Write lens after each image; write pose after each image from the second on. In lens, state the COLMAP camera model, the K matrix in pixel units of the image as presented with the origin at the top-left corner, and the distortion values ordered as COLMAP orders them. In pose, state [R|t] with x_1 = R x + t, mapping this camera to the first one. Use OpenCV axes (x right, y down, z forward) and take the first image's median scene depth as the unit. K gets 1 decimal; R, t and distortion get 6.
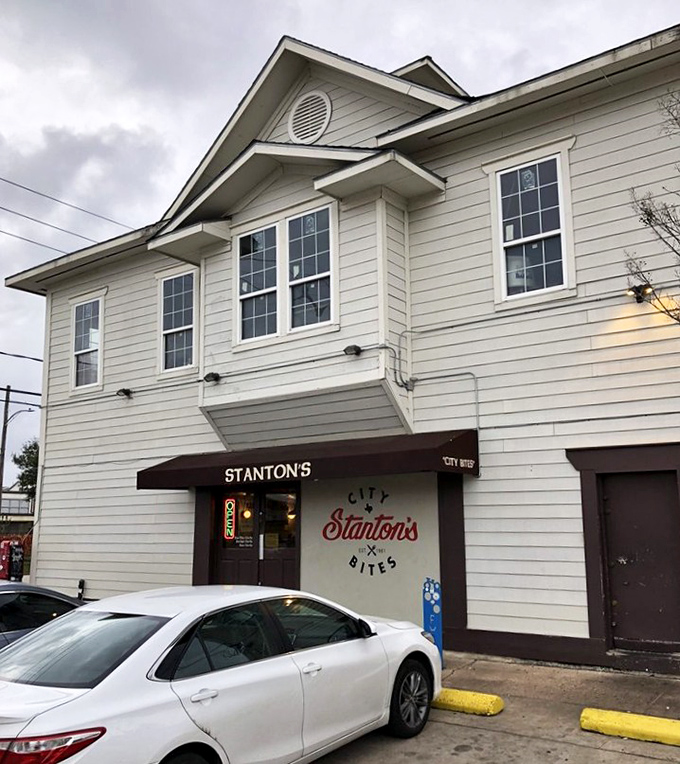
lens RADIAL K [[762.7, 0, 339.2], [0, 762.7, 369.5], [0, 0, 1]] dist [0.004192, -0.023388]
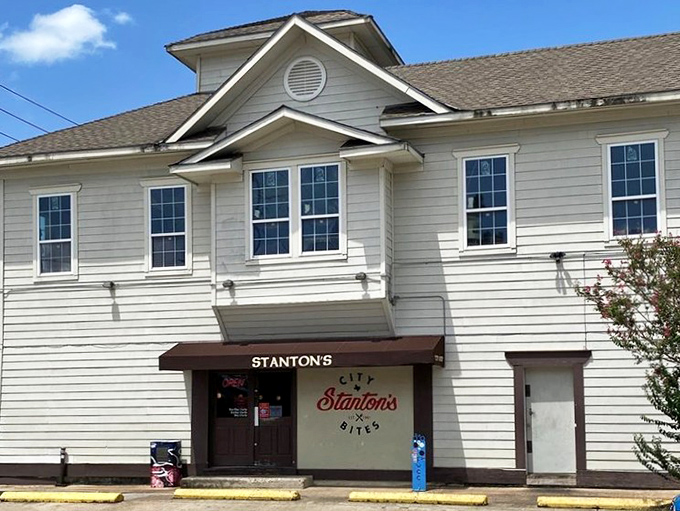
lens RADIAL K [[1006.9, 0, 340.0], [0, 1006.9, 255.5], [0, 0, 1]] dist [-0.002749, 0.031812]
pose [[0.939210, 0.050553, 0.339600, -0.629173], [-0.069167, 0.996681, 0.042926, -0.135547], [-0.336303, -0.063806, 0.939590, -0.702137]]
